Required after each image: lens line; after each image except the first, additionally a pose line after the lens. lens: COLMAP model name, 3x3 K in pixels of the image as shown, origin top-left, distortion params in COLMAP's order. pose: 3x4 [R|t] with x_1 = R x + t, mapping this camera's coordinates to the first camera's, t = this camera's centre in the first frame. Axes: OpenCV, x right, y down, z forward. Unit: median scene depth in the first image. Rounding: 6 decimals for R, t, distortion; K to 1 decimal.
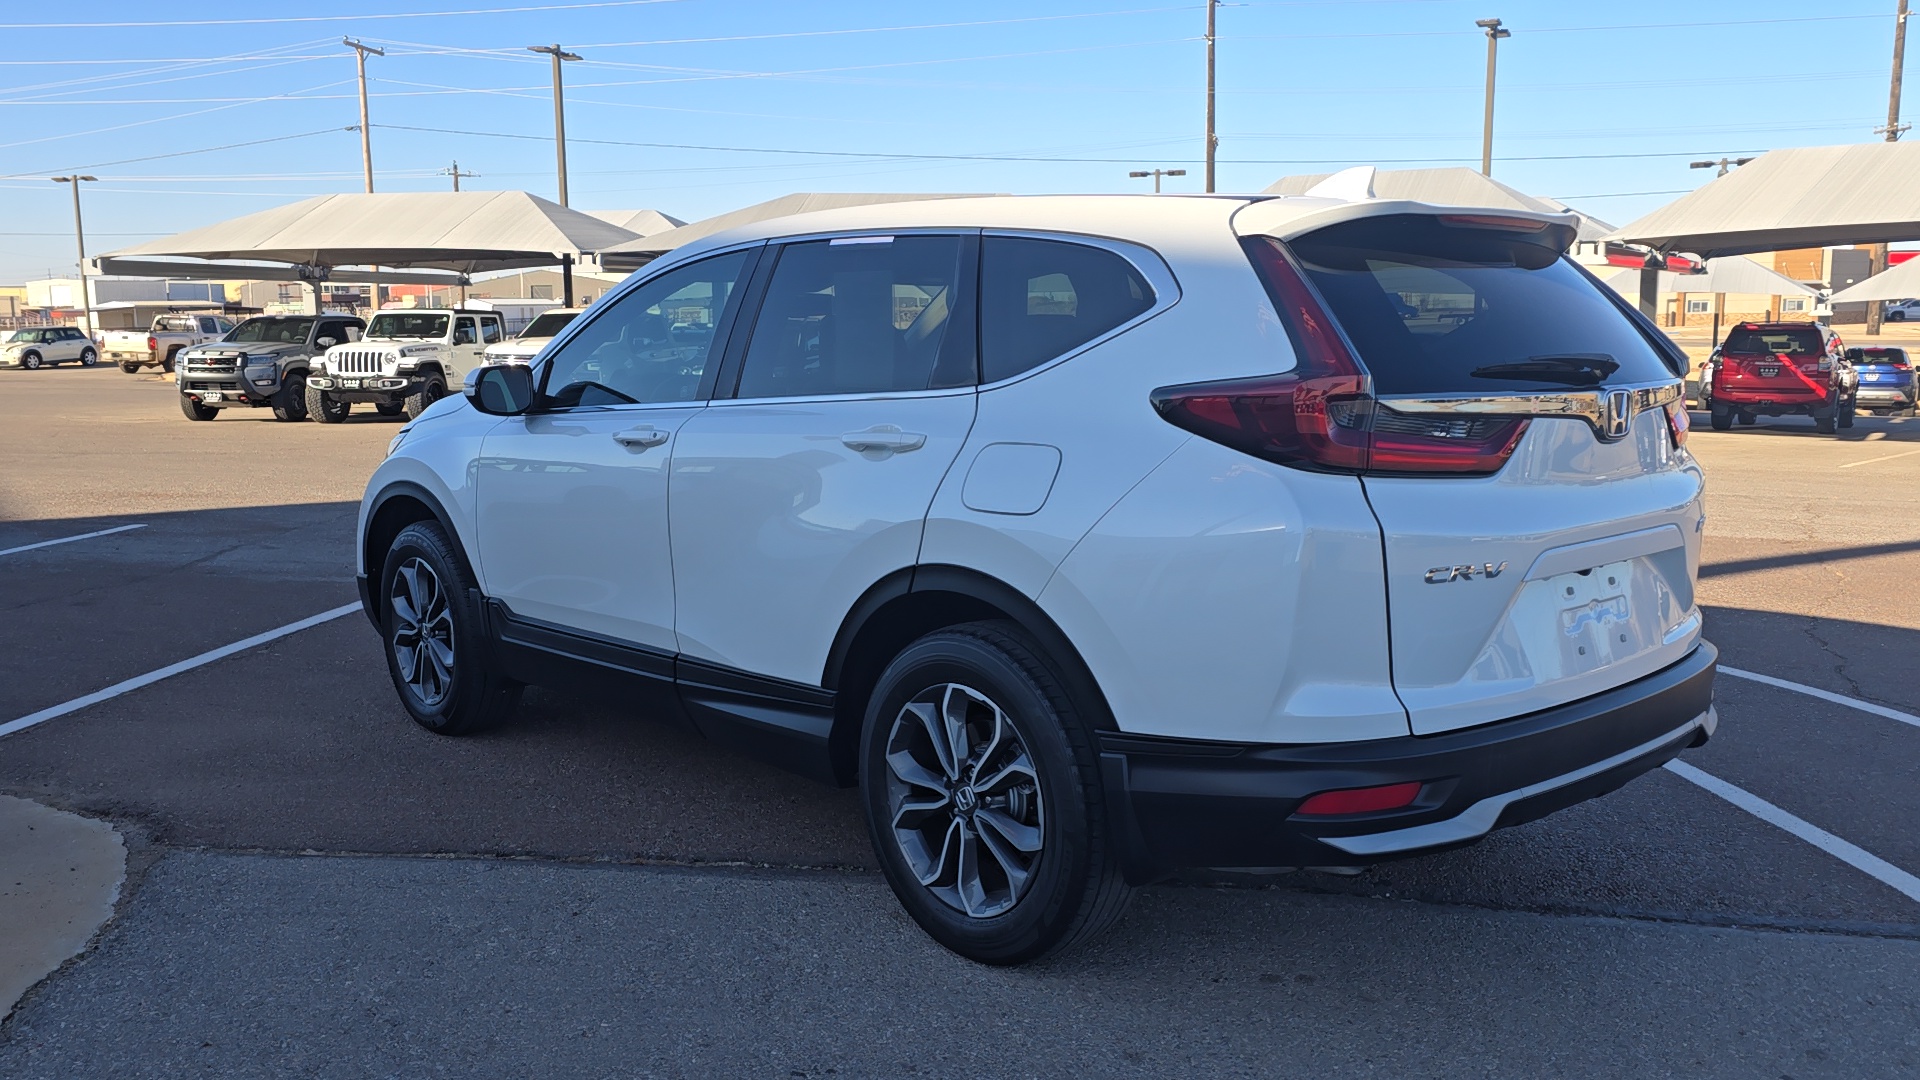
lens RADIAL K [[1618.2, 0, 960.0], [0, 1618.2, 540.0], [0, 0, 1]] dist [0.002558, -0.002600]
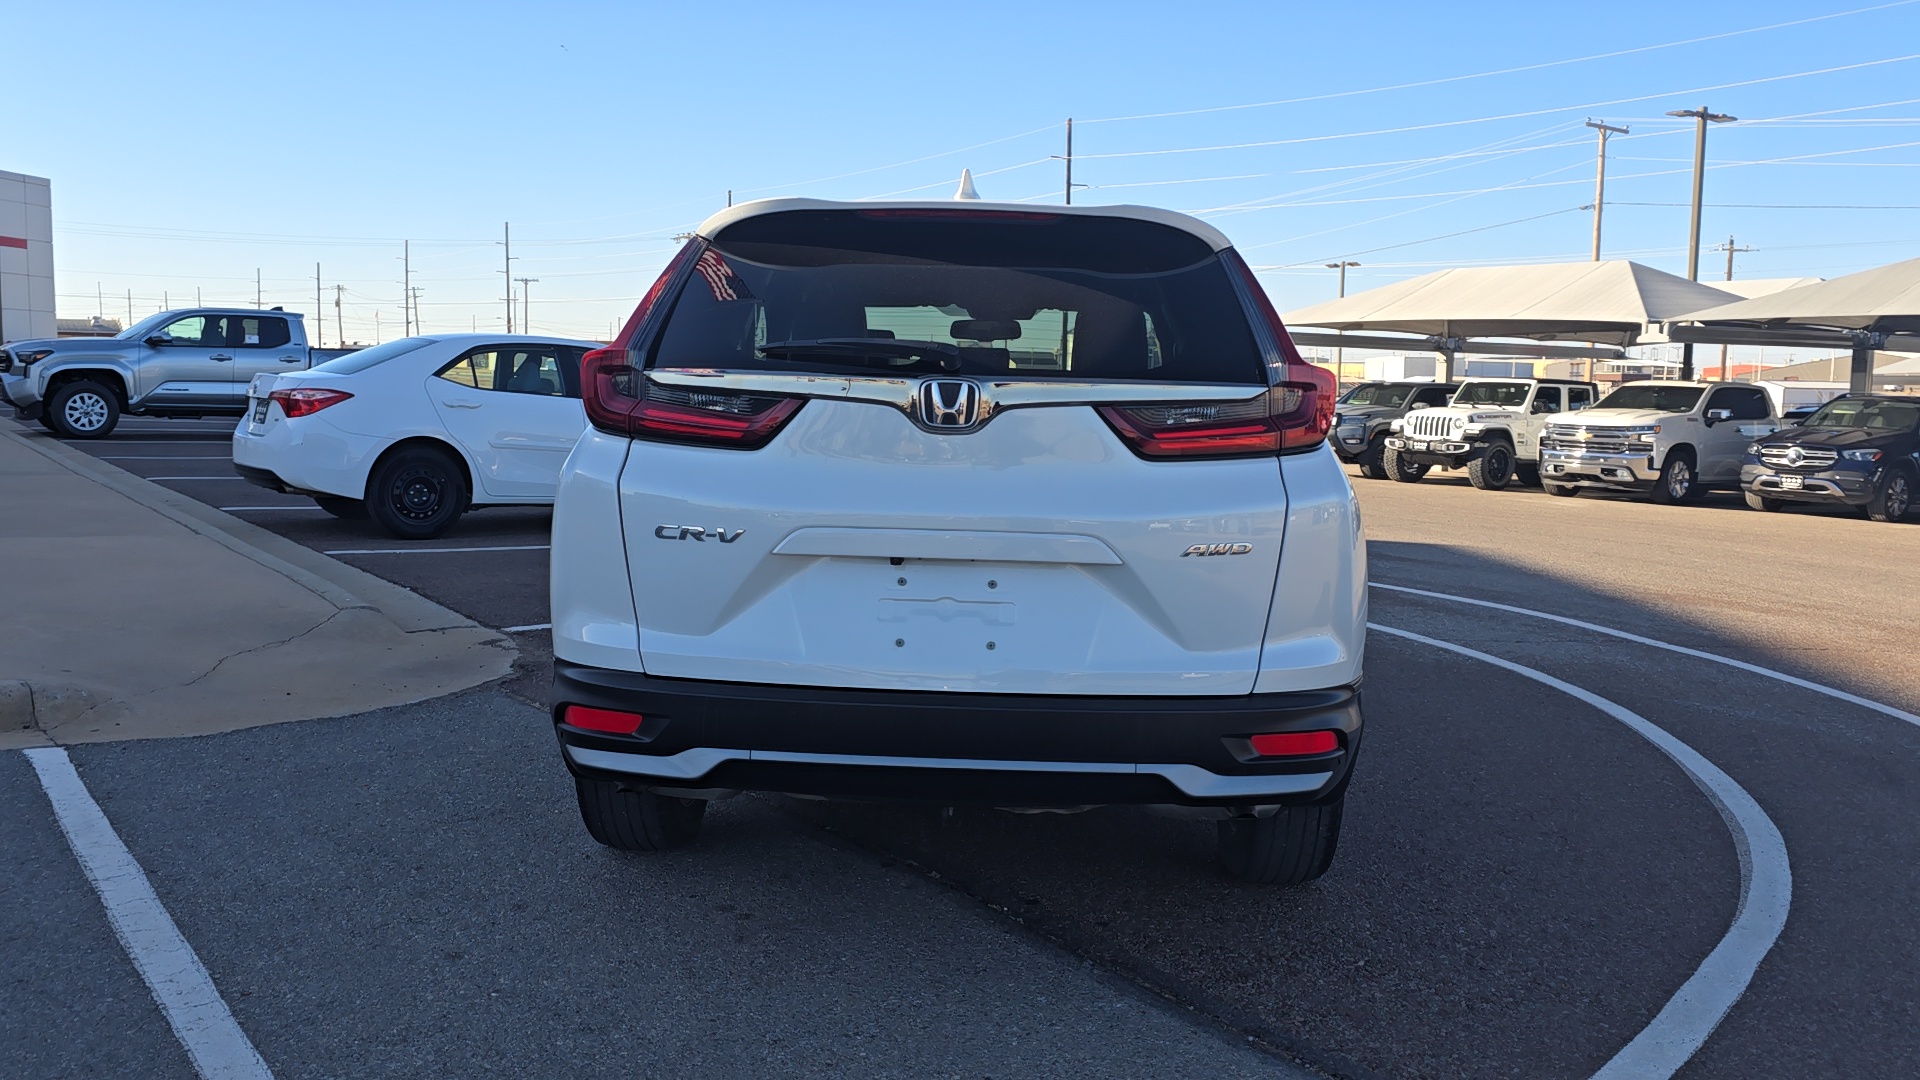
lens RADIAL K [[1618.2, 0, 960.0], [0, 1618.2, 540.0], [0, 0, 1]] dist [0.002558, -0.002600]
pose [[0.694782, 0.092282, -0.713276, 0.165925], [-0.128397, 0.991718, 0.003239, -0.000630], [0.707667, 0.089332, 0.700876, 0.051914]]
